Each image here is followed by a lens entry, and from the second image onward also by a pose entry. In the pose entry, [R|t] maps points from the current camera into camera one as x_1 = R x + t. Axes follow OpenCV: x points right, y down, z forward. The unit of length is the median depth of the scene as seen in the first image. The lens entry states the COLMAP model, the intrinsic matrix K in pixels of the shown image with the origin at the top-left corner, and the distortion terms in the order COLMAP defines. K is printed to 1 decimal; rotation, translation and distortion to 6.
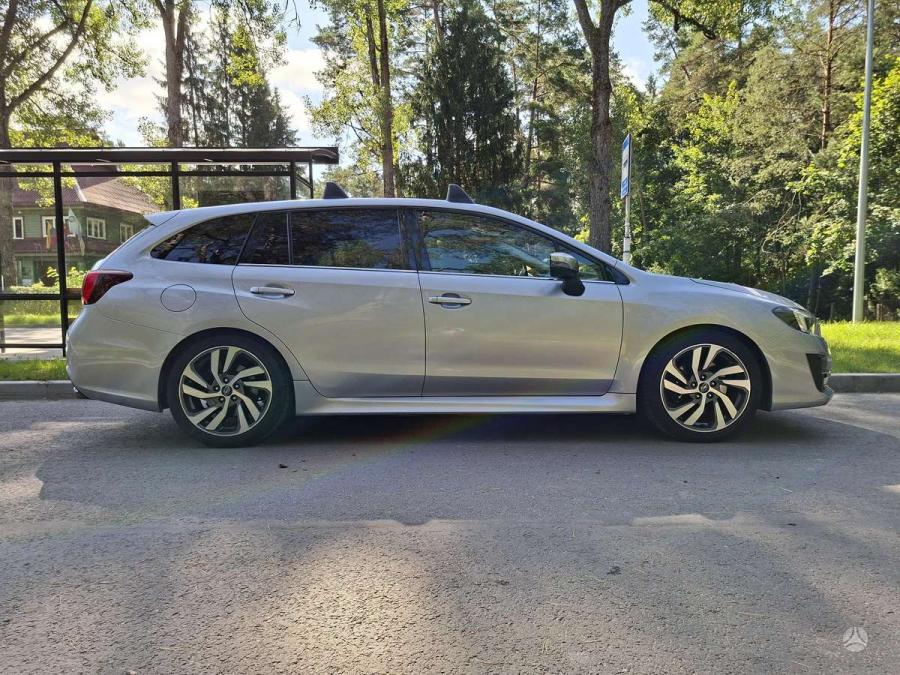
lens RADIAL K [[612.9, 0, 456.5], [0, 612.9, 335.2], [0, 0, 1]] dist [0.079844, -0.075105]
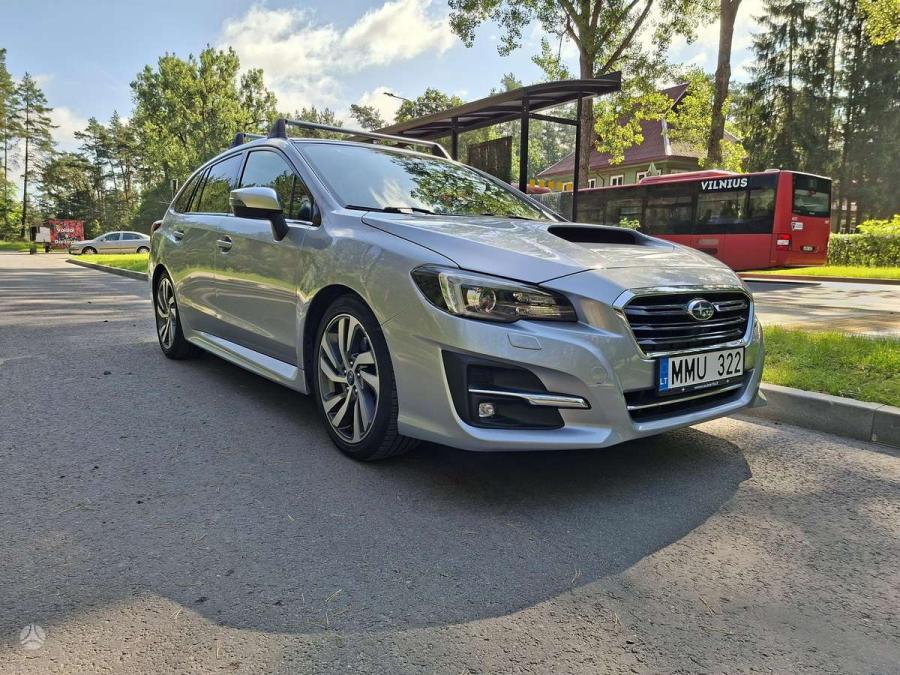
lens RADIAL K [[610.0, 0, 467.5], [0, 610.0, 338.5], [0, 0, 1]] dist [0.068169, -0.070414]
pose [[0.613505, 0.129045, -0.779076, 1.002674], [-0.057128, 0.991226, 0.119198, -0.047130], [0.787622, -0.028622, 0.615494, 0.685262]]
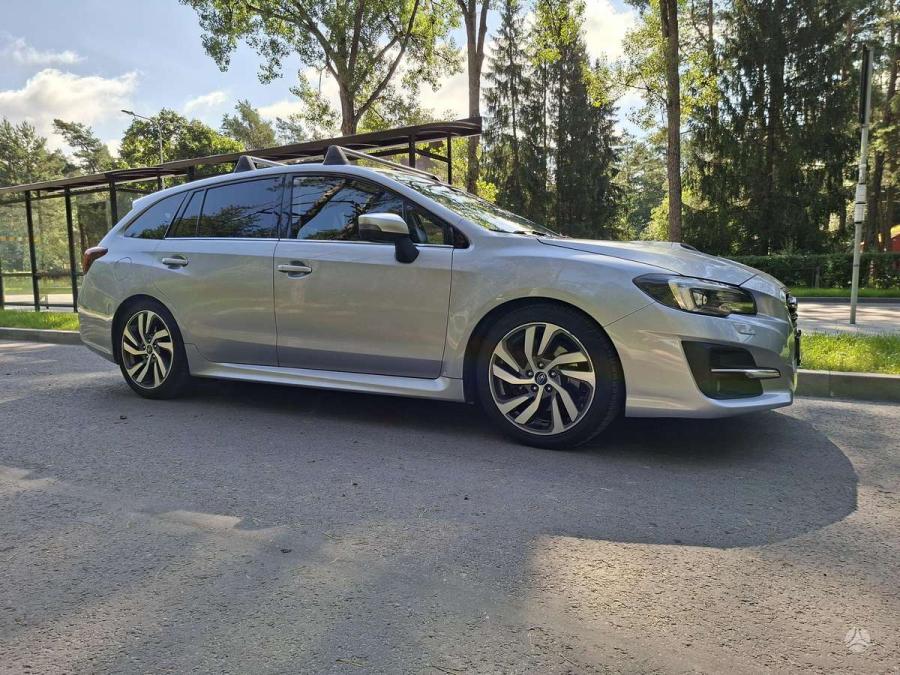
lens RADIAL K [[612.9, 0, 456.5], [0, 612.9, 335.2], [0, 0, 1]] dist [0.079844, -0.075105]
pose [[0.867212, 0.041857, -0.496176, 0.688957], [-0.019965, 0.998582, 0.049346, -0.005522], [0.497538, -0.032887, 0.866819, 0.277131]]
